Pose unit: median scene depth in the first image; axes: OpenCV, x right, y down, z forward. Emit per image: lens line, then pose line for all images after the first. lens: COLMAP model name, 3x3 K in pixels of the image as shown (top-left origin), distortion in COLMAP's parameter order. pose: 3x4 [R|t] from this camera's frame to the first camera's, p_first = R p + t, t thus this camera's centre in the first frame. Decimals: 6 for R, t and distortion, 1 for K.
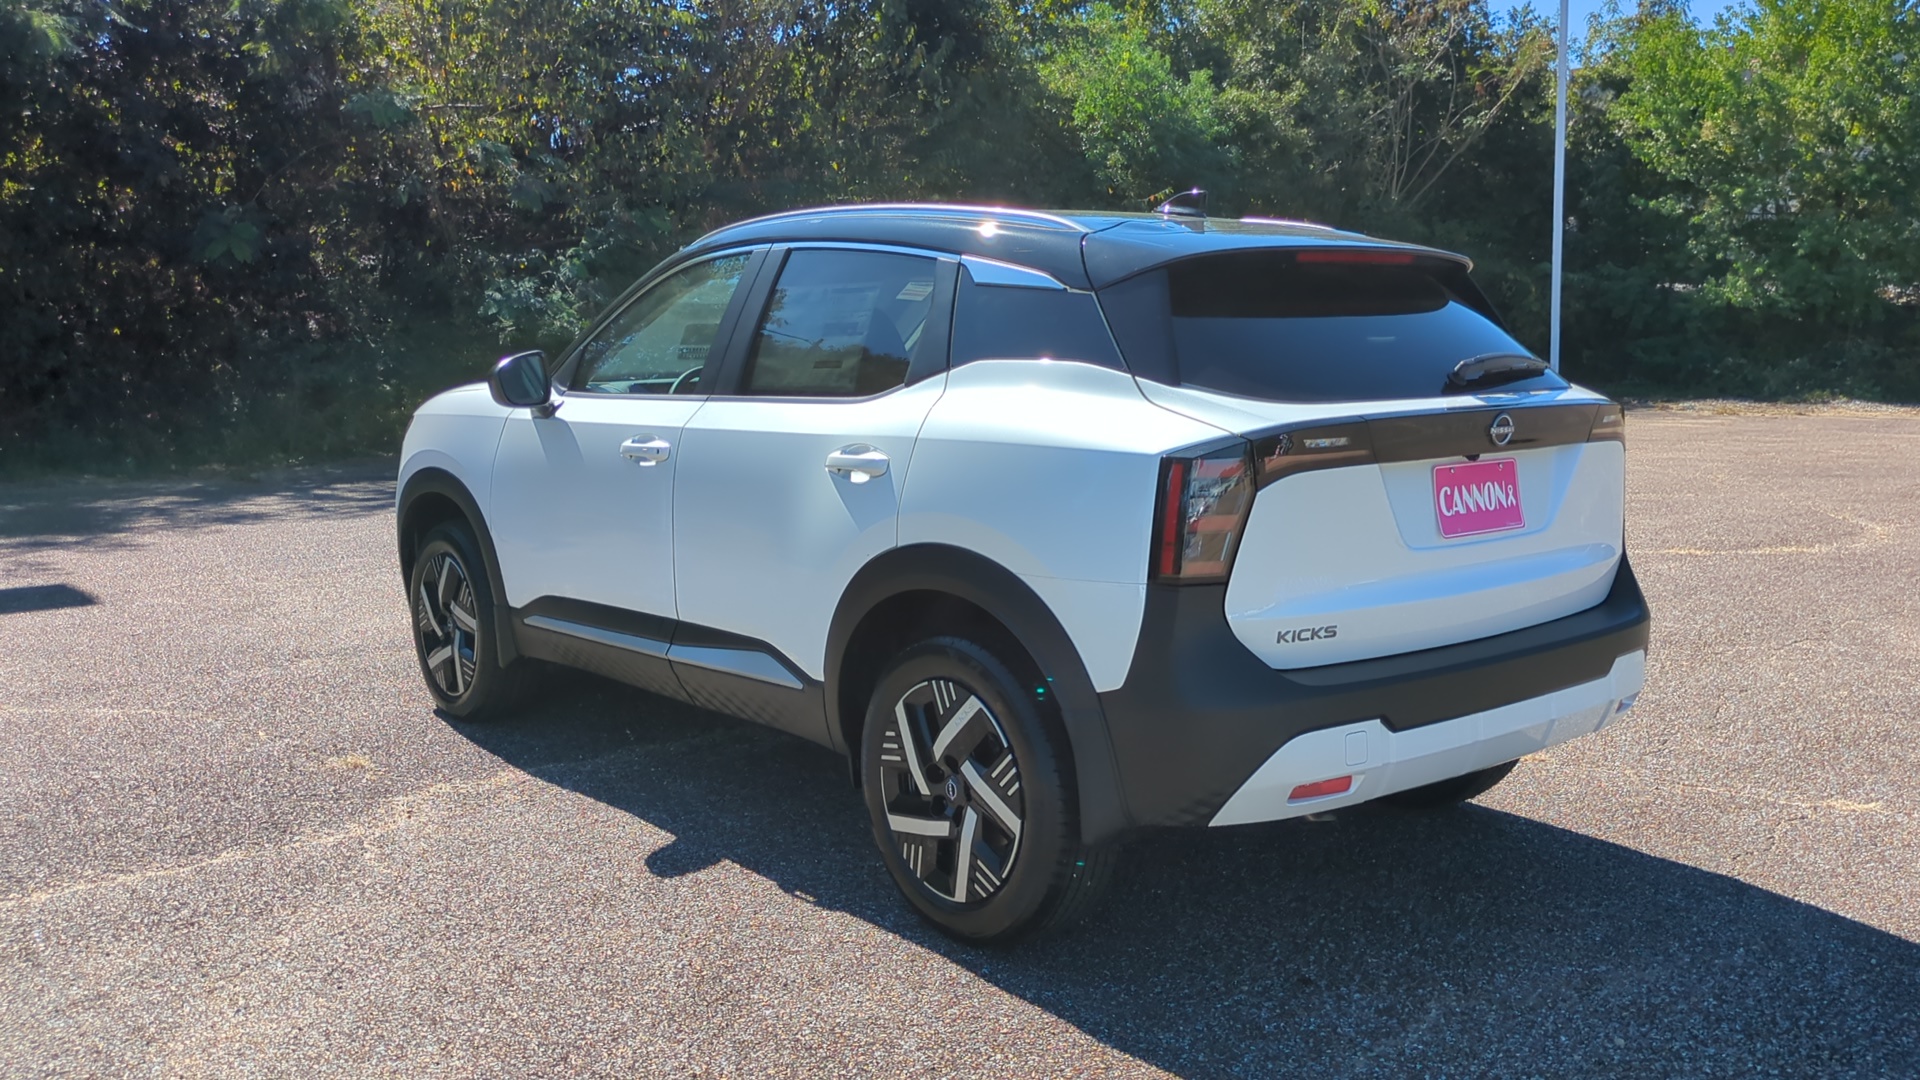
lens RADIAL K [[1663.6, 0, 960.0], [0, 1663.6, 540.0], [0, 0, 1]] dist [0.032081, -0.025745]
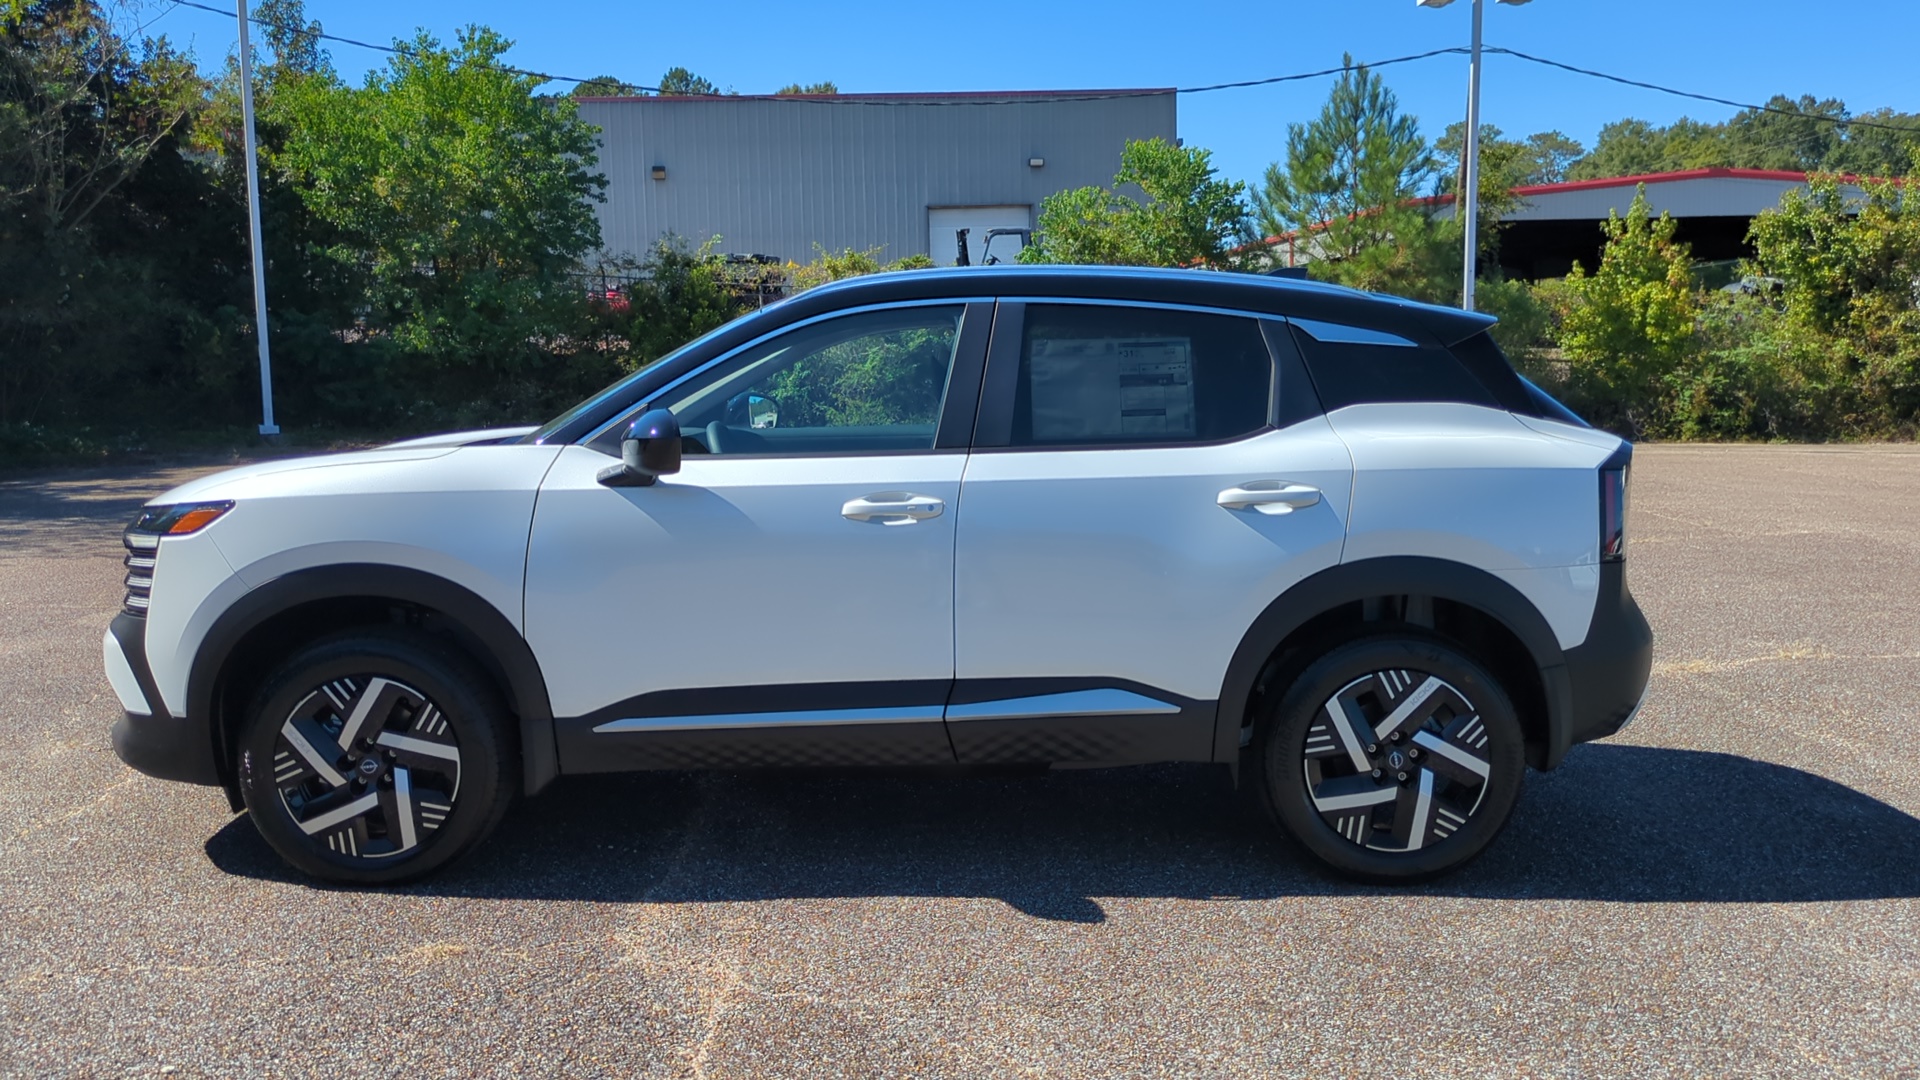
lens RADIAL K [[1663.6, 0, 960.0], [0, 1663.6, 540.0], [0, 0, 1]] dist [0.032081, -0.025745]
pose [[0.637793, -0.079397, 0.766104, -0.917339], [0.099133, 0.994861, 0.020575, -0.053057], [-0.763801, 0.062823, 0.642387, 0.373238]]
